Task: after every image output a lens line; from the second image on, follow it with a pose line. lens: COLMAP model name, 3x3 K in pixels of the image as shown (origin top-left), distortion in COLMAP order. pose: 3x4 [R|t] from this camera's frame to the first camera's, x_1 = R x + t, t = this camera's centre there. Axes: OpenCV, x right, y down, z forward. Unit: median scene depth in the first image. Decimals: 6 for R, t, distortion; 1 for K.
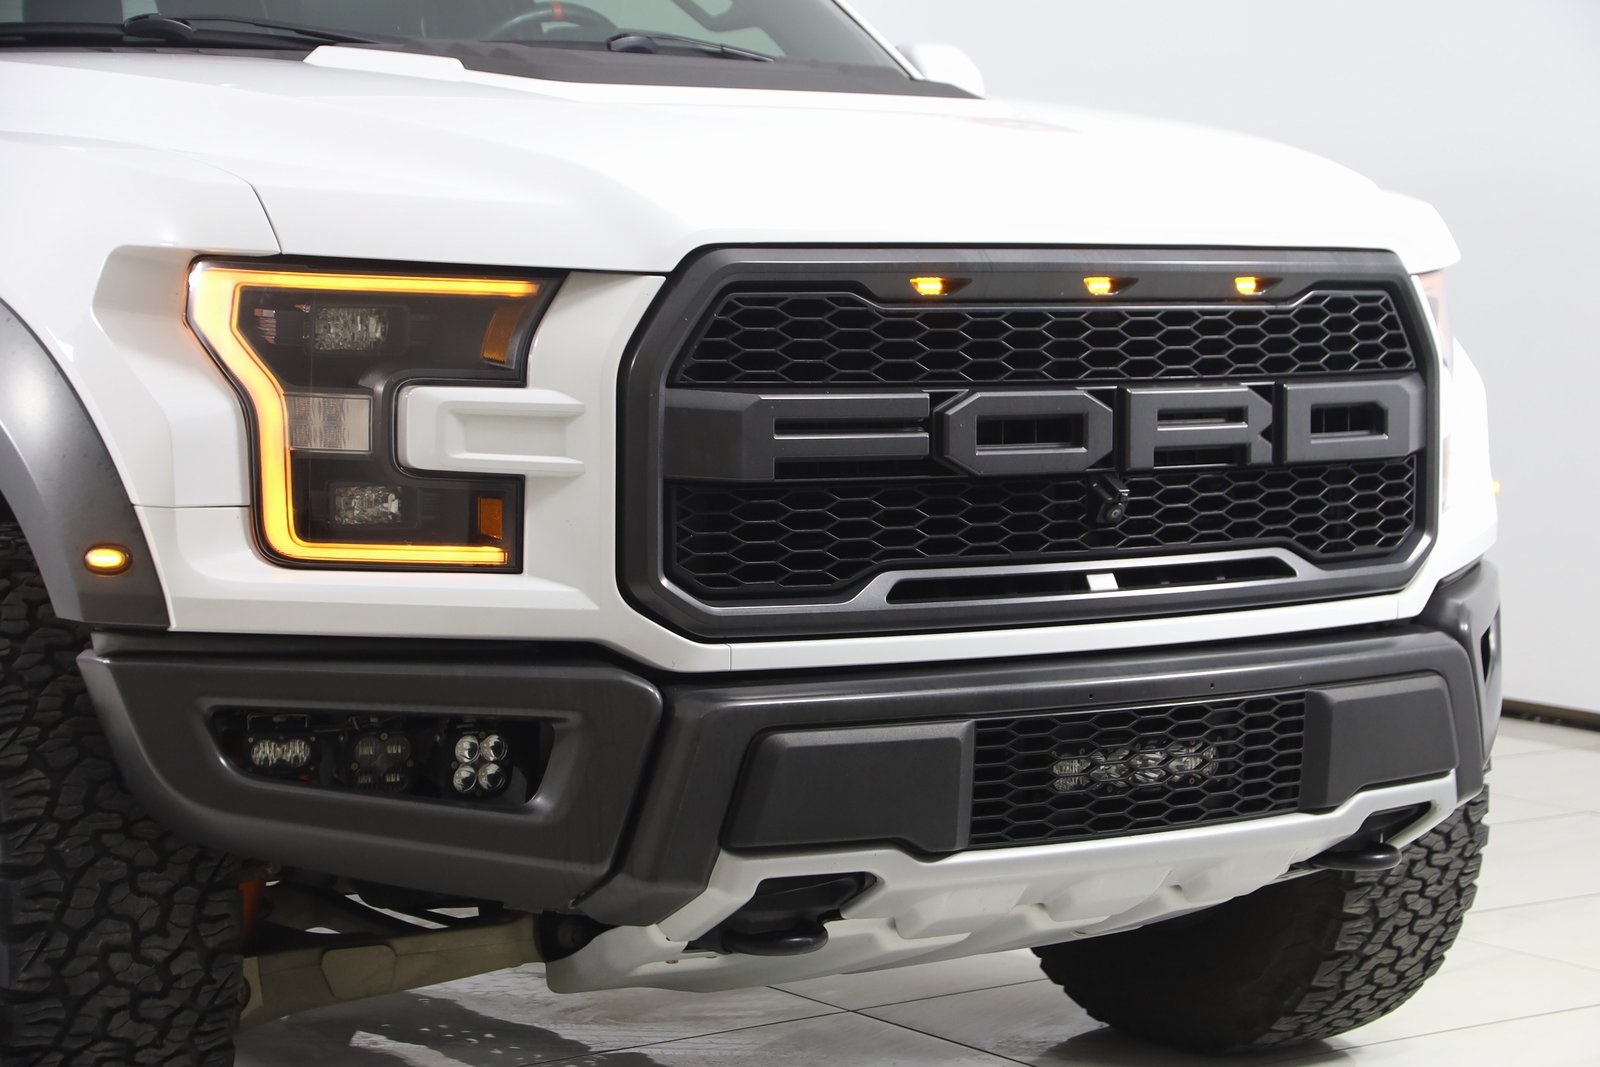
lens RADIAL K [[3594.5, 0, 824.6], [0, 3594.5, 541.7], [0, 0, 1]] dist [0.240032, -0.100243]
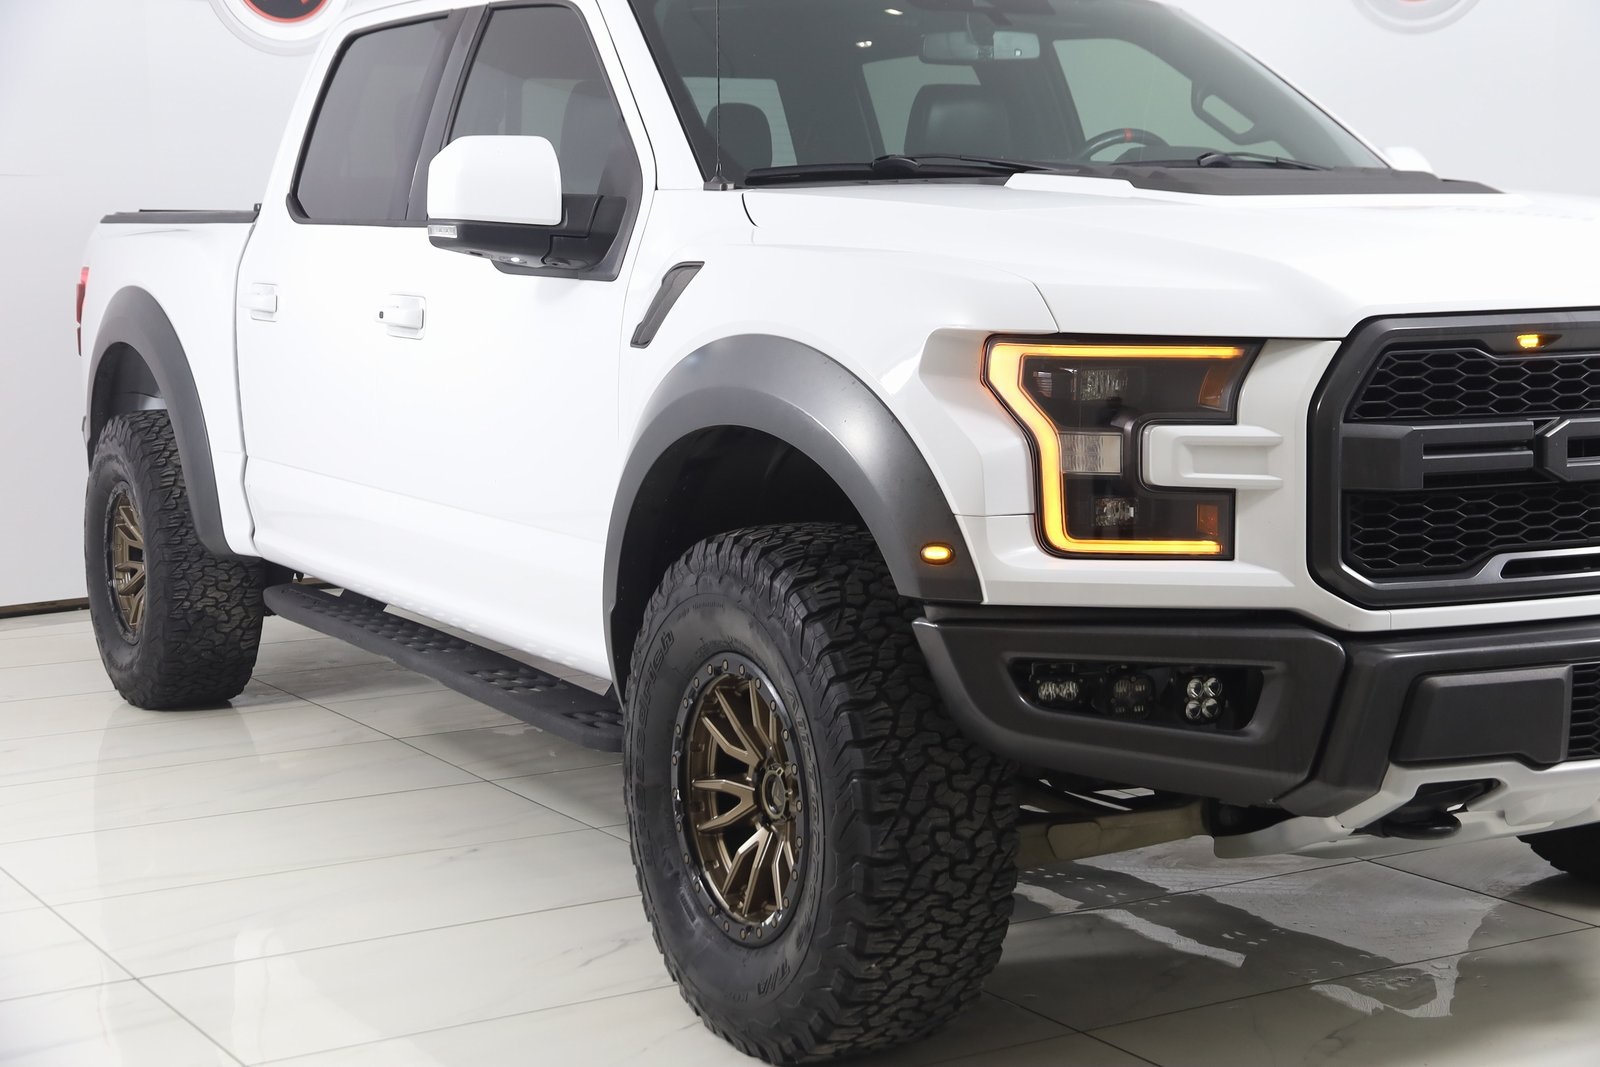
lens RADIAL K [[2550.8, 0, 806.6], [0, 2550.8, 526.0], [0, 0, 1]] dist [0.145656, 0.114603]
pose [[0.994037, -0.013303, -0.108226, -0.138859], [0.015094, 0.999762, 0.015747, -0.021850], [0.107991, -0.017286, 0.994002, 0.013132]]
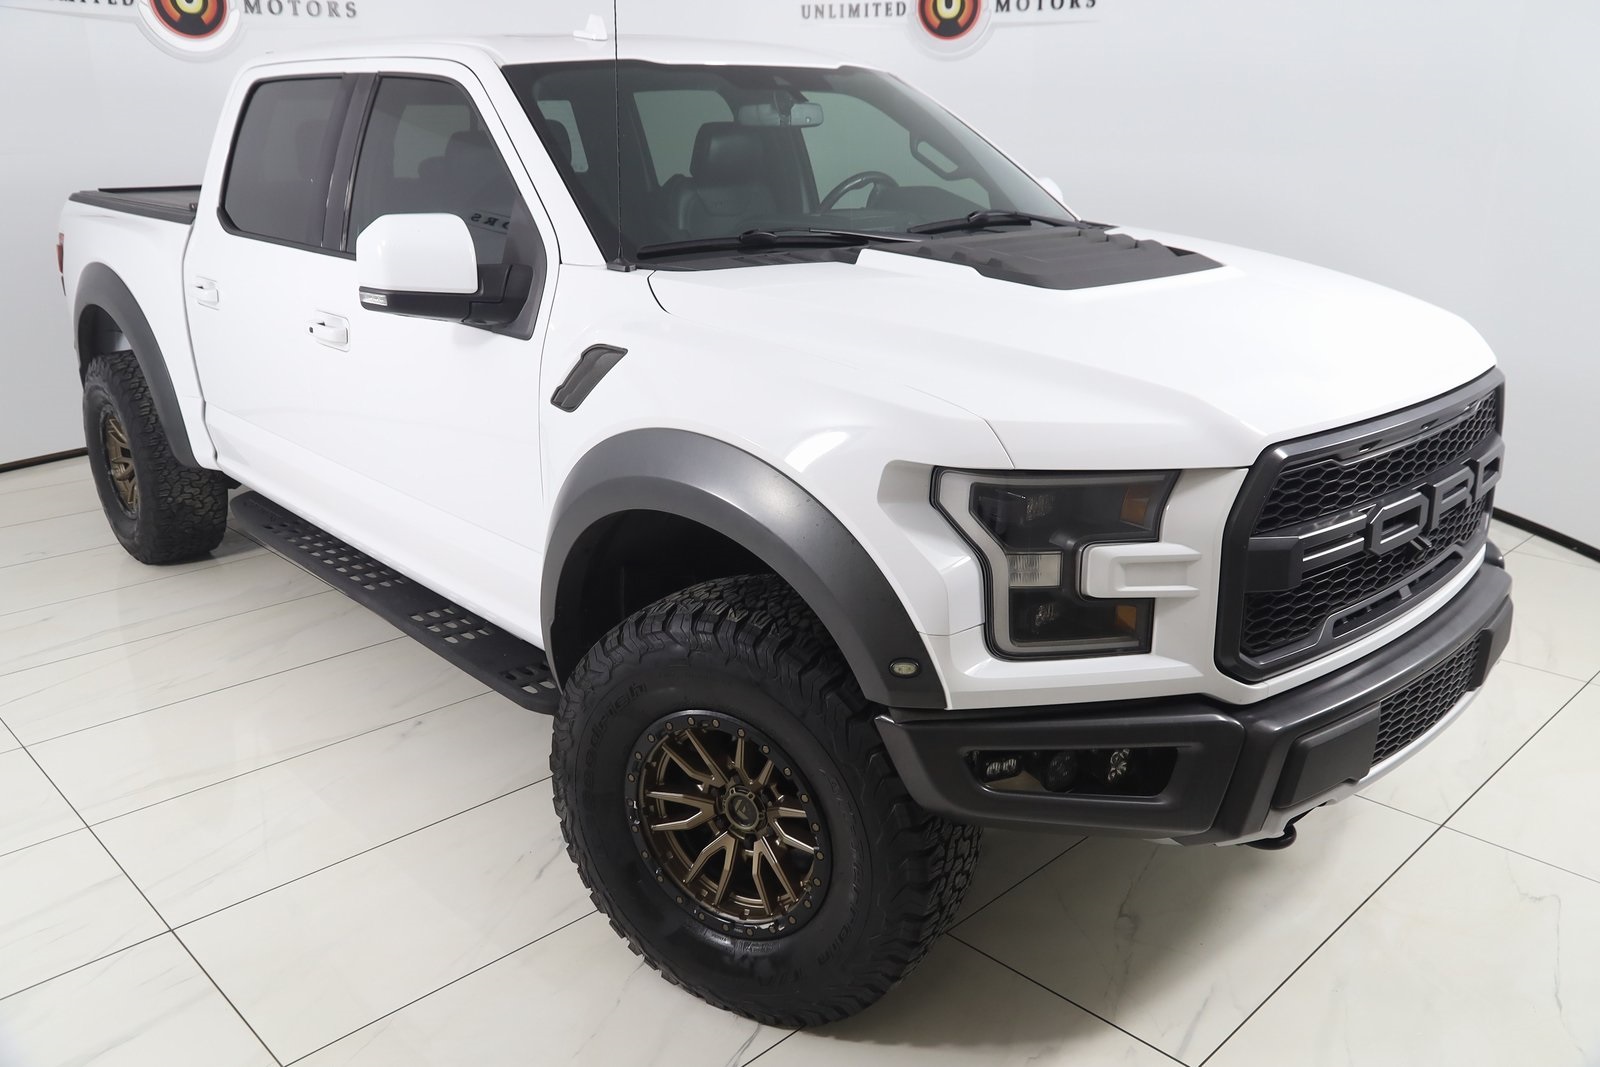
lens RADIAL K [[1284.0, 0, 814.6], [0, 1284.0, 513.0], [0, 0, 1]] dist [-0.061309, 0.096717]
pose [[0.991287, -0.058664, 0.117934, -0.292624], [0.032639, 0.976821, 0.211555, -0.175291], [-0.127611, -0.205863, 0.970225, 0.477692]]
